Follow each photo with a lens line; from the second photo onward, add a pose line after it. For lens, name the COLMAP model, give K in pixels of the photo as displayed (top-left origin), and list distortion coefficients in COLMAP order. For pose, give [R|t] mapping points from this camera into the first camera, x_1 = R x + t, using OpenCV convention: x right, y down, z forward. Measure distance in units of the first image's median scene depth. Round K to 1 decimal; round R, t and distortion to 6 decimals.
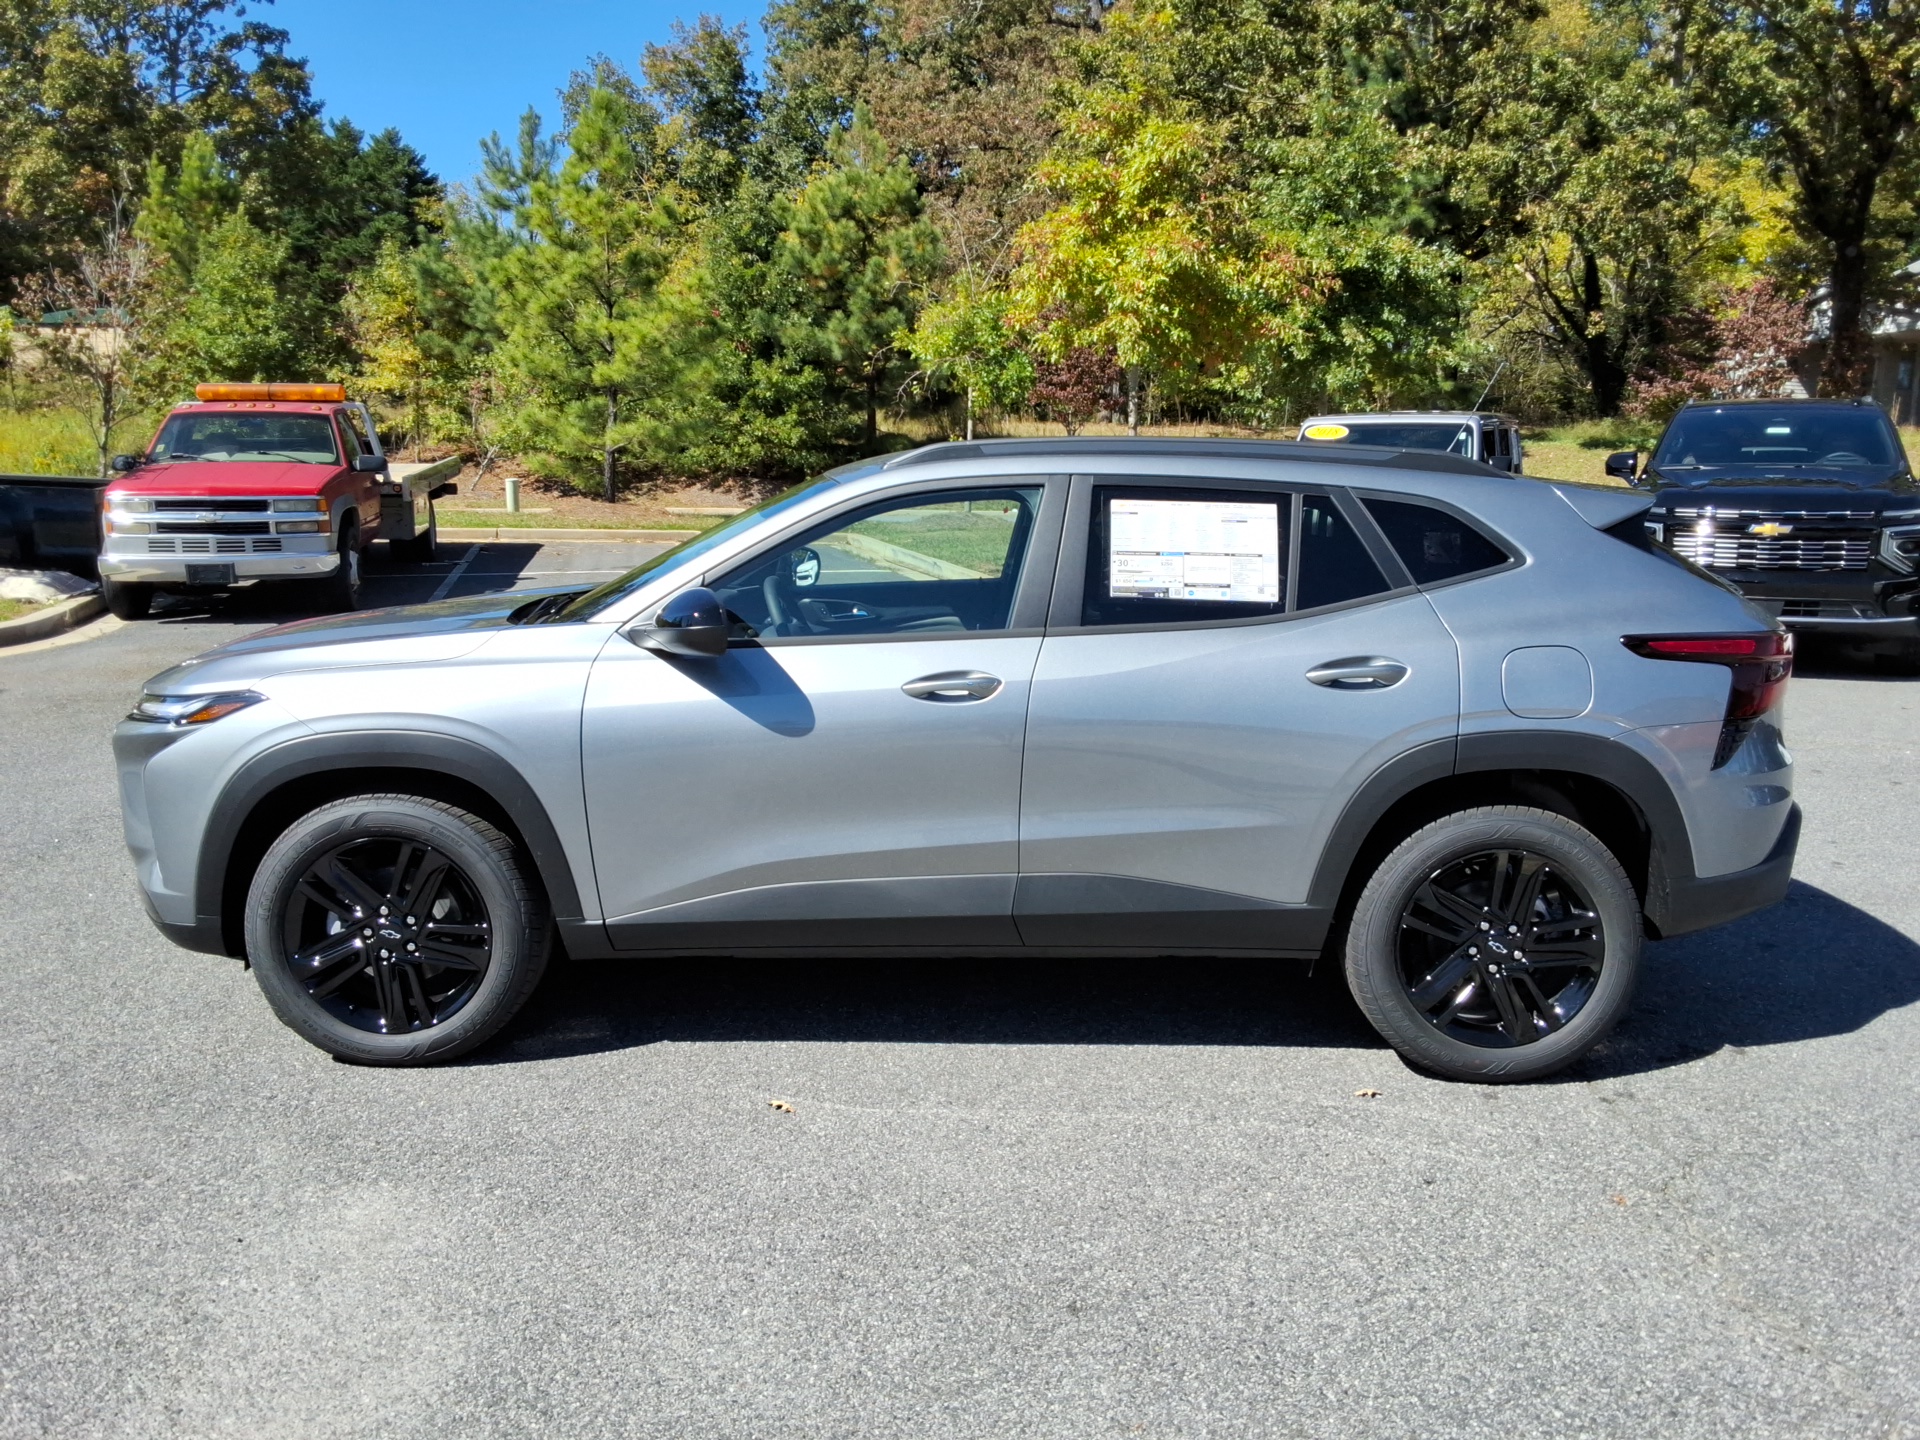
lens RADIAL K [[1538.7, 0, 980.2], [0, 1538.7, 716.1], [0, 0, 1]] dist [0.092759, -0.152785]
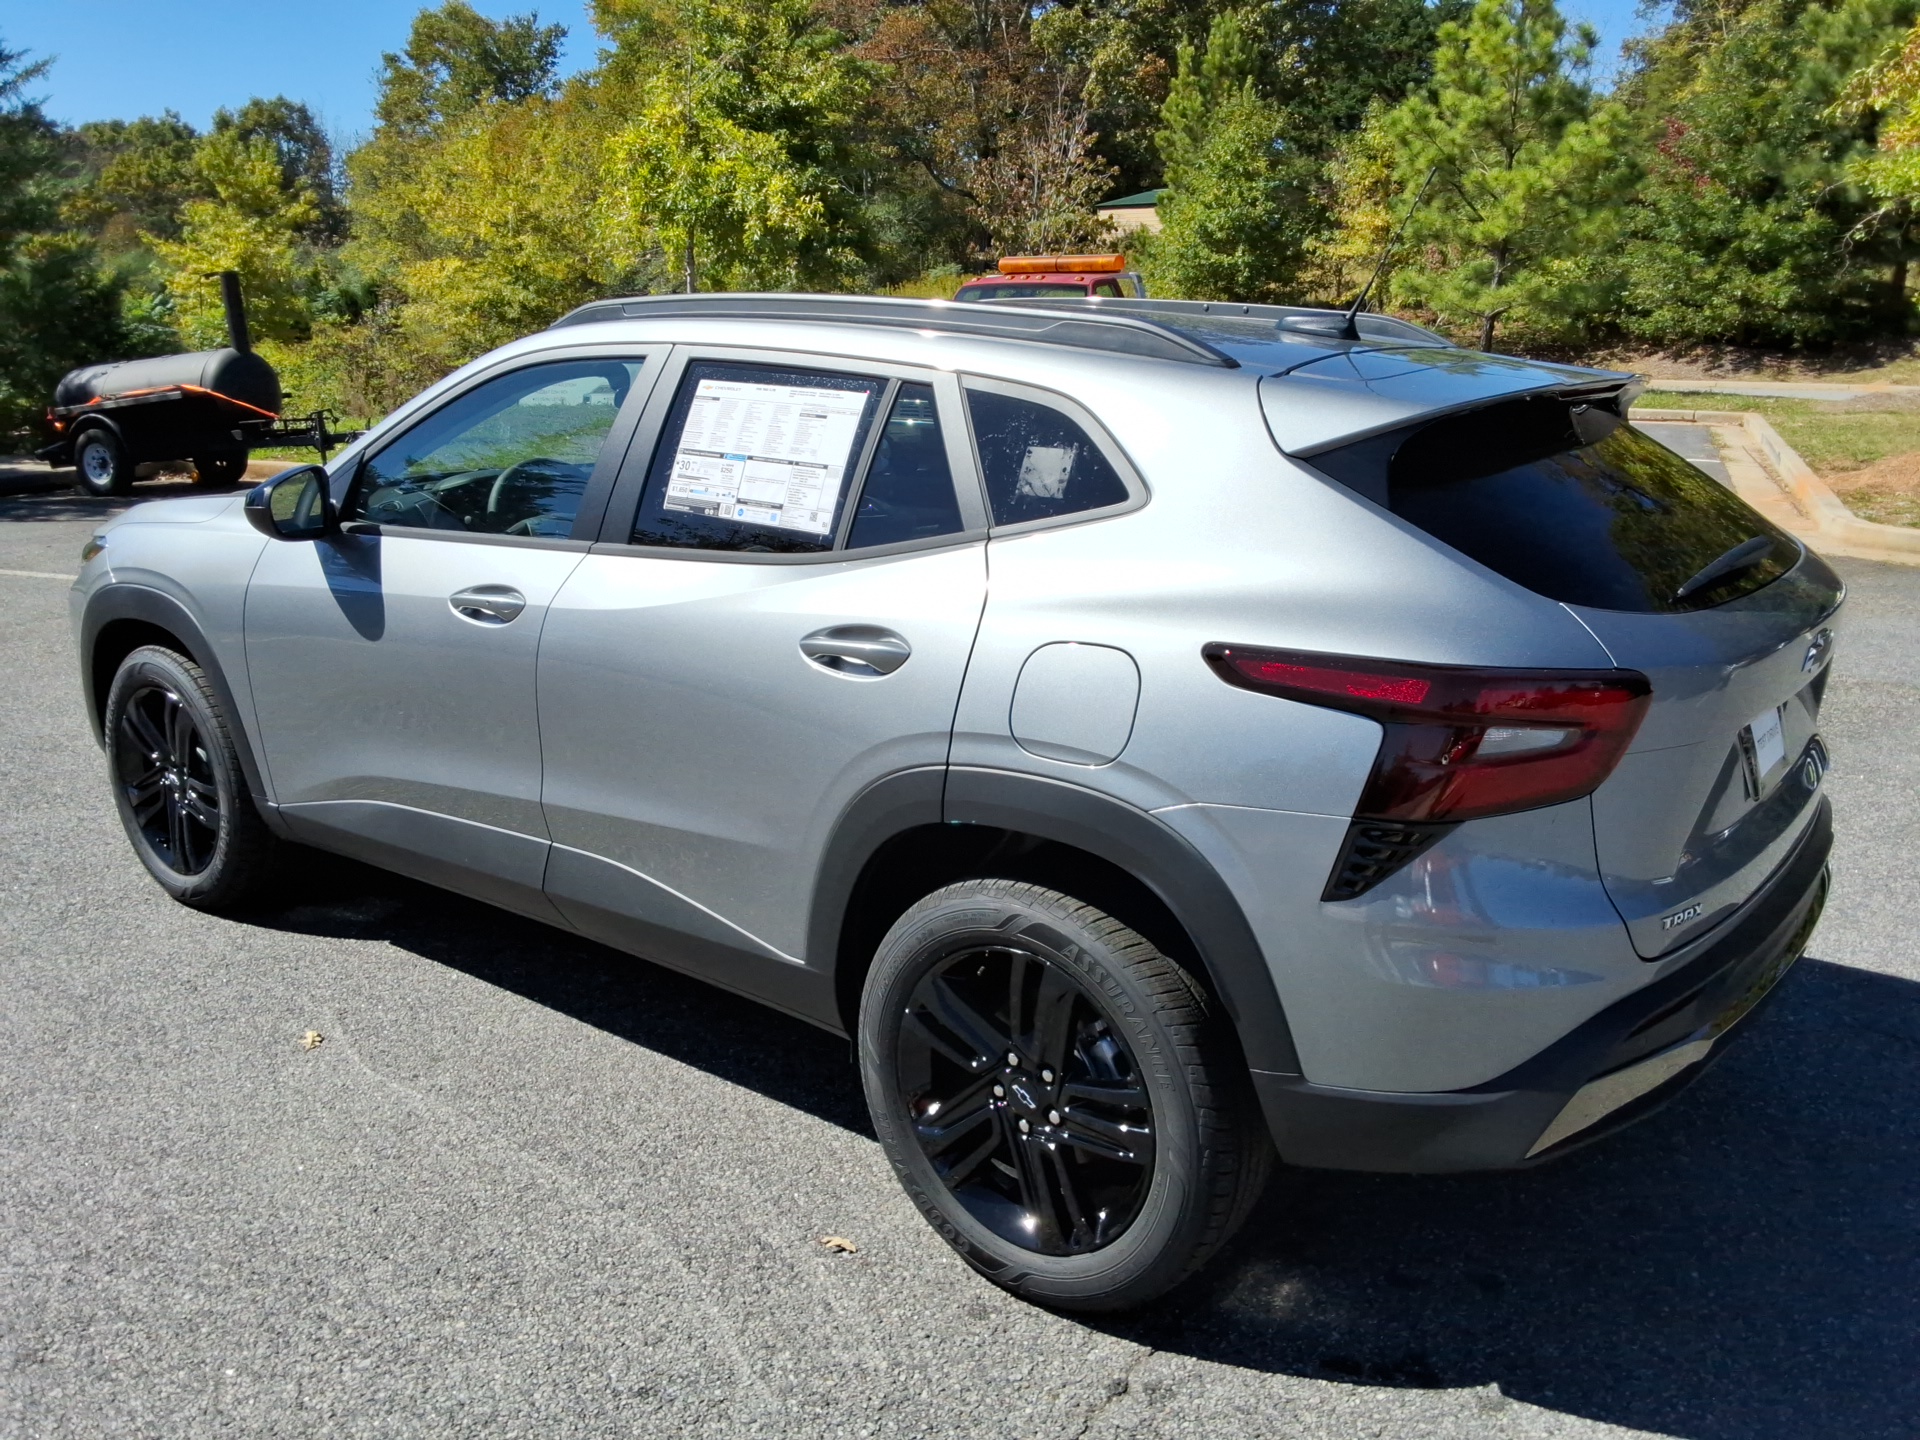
lens RADIAL K [[1538.7, 0, 964.9], [0, 1538.7, 719.5], [0, 0, 1]] dist [0.092759, -0.152785]
pose [[0.790276, 0.151050, -0.593841, 0.067023], [-0.100918, 0.987990, 0.117006, -0.007919], [0.604383, -0.032537, 0.796029, 0.047853]]
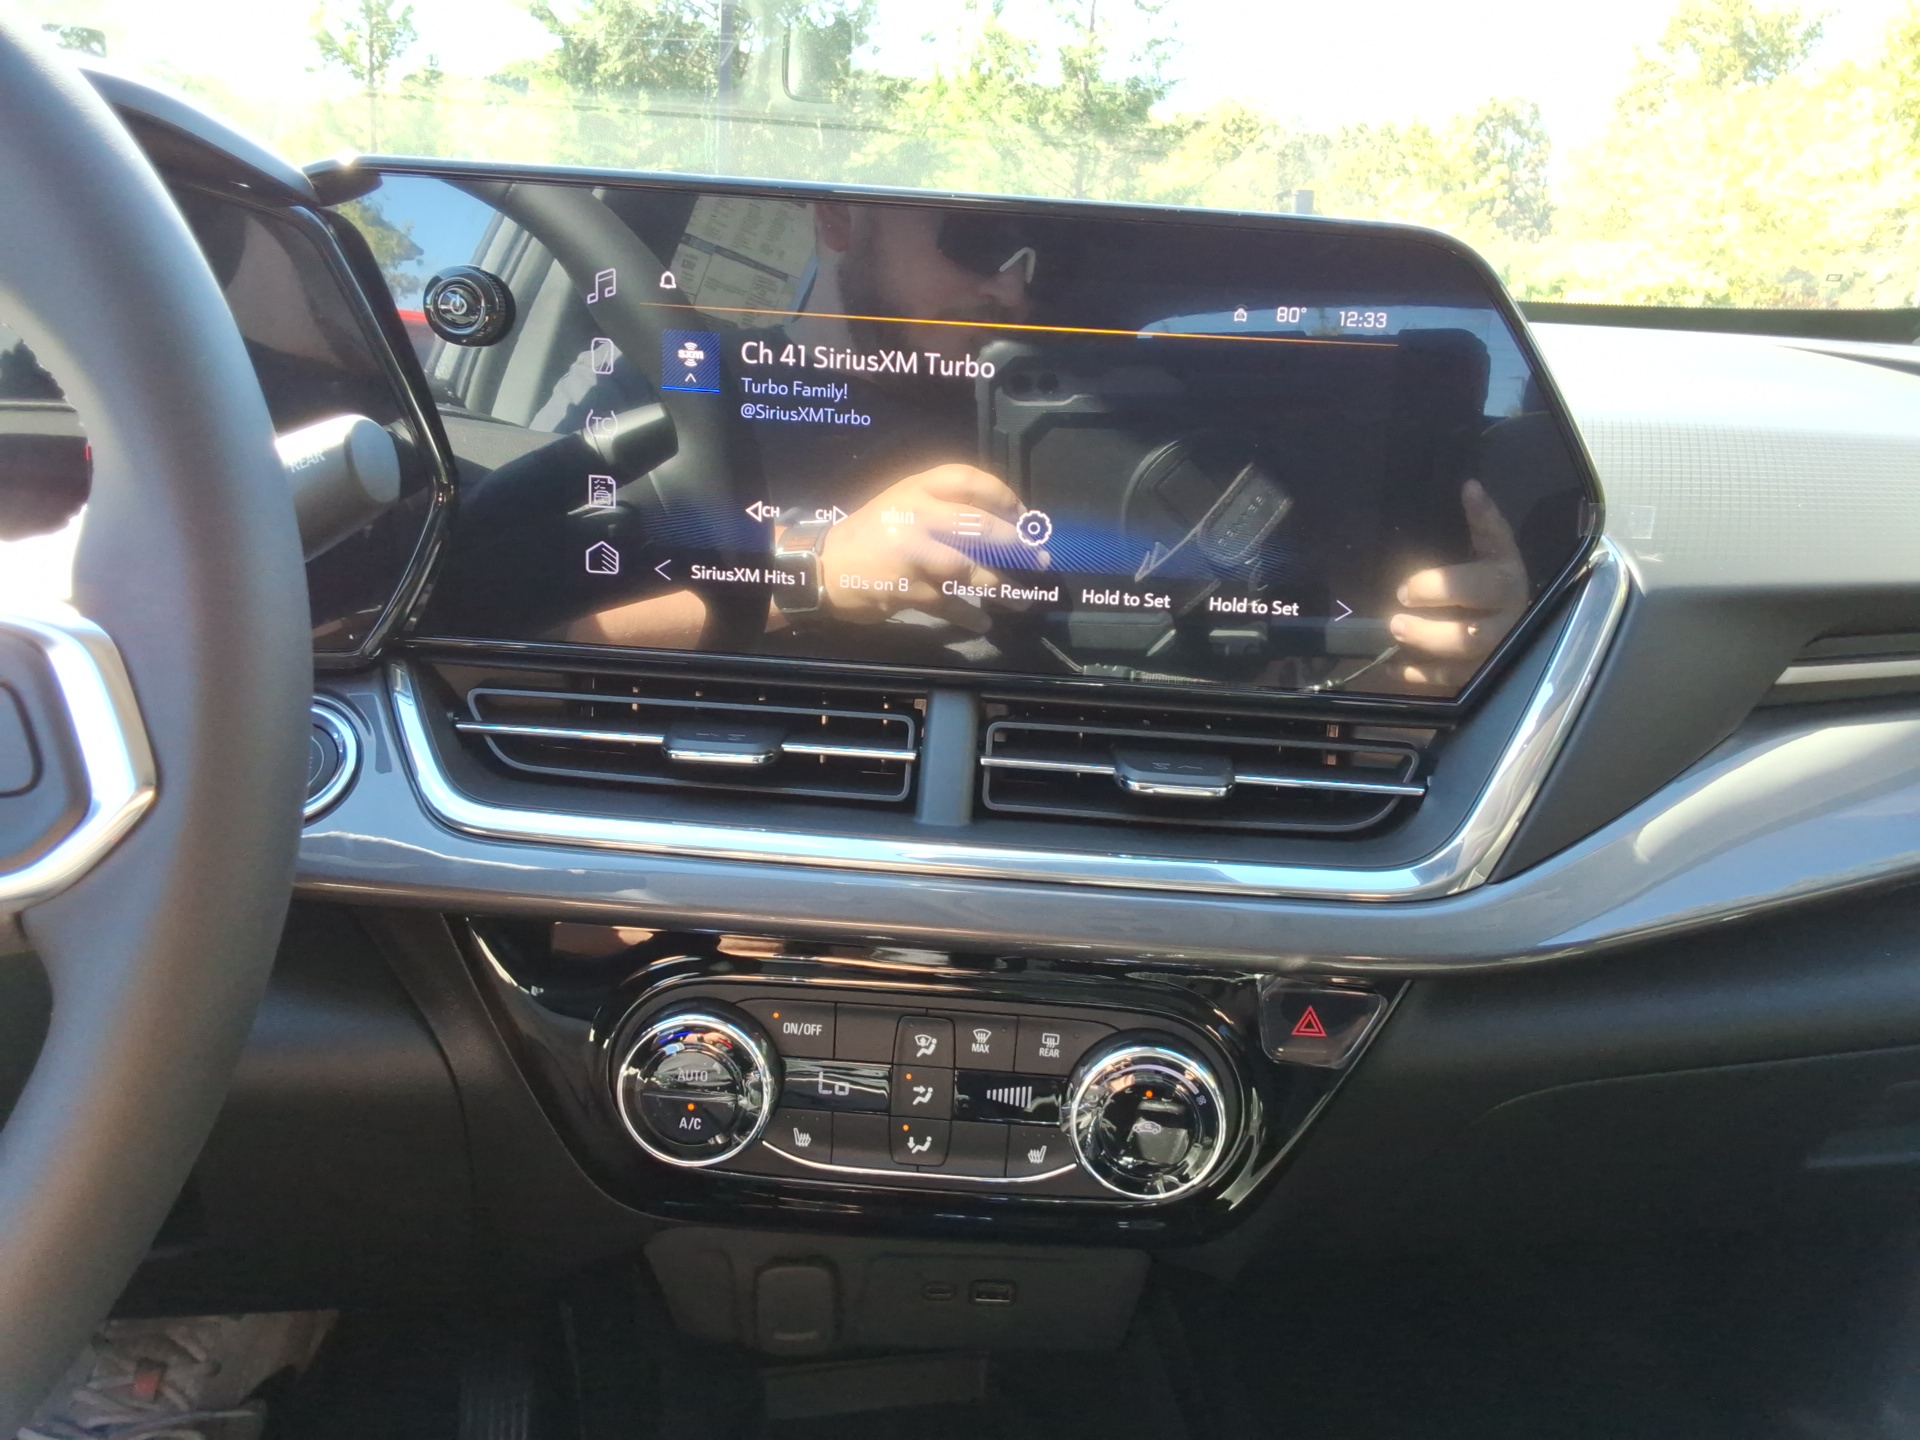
lens RADIAL K [[1538.7, 0, 994.1], [0, 1538.7, 714.8], [0, 0, 1]] dist [0.092759, -0.152785]
pose [[0.215911, 0.268993, -0.938630, -0.006000], [-0.220407, 0.949919, 0.221529, -0.008765], [0.951212, 0.159050, 0.264385, 0.116638]]
